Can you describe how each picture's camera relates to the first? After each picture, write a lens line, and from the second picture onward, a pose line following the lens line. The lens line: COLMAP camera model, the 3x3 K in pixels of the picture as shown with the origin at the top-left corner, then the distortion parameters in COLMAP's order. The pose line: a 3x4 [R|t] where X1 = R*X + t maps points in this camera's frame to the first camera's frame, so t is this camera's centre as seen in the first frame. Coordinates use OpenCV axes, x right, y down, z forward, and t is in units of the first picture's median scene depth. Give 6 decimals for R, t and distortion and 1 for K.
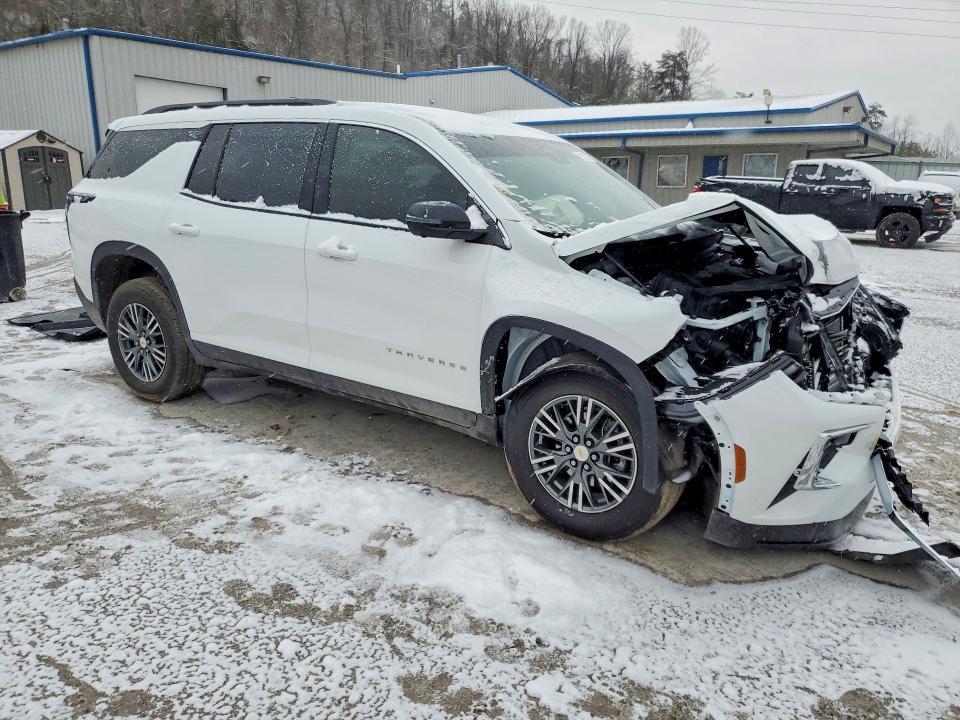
lens RADIAL K [[746.8, 0, 480.0], [0, 746.8, 360.0], [0, 0, 1]] dist [0.004064, 0.004725]
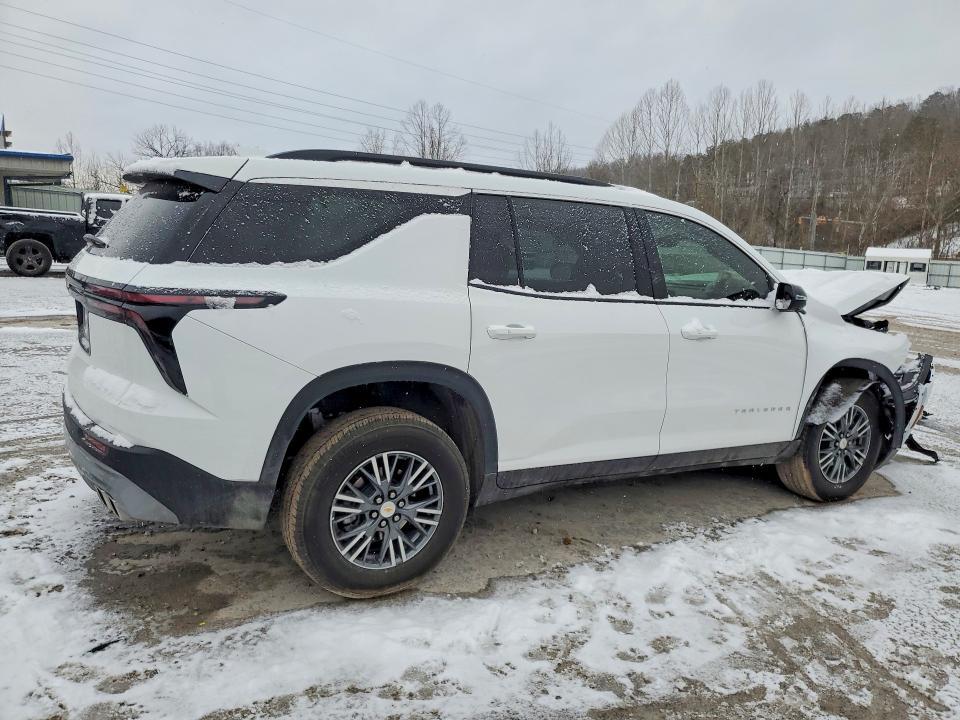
lens RADIAL K [[748.5, 0, 487.8], [0, 748.5, 346.7], [0, 0, 1]] dist [0.022432, -0.002072]
pose [[0.434423, -0.136894, 0.890245, -1.142997], [0.179474, 0.981719, 0.063380, -0.221980], [-0.882647, 0.132242, 0.451050, 0.705711]]
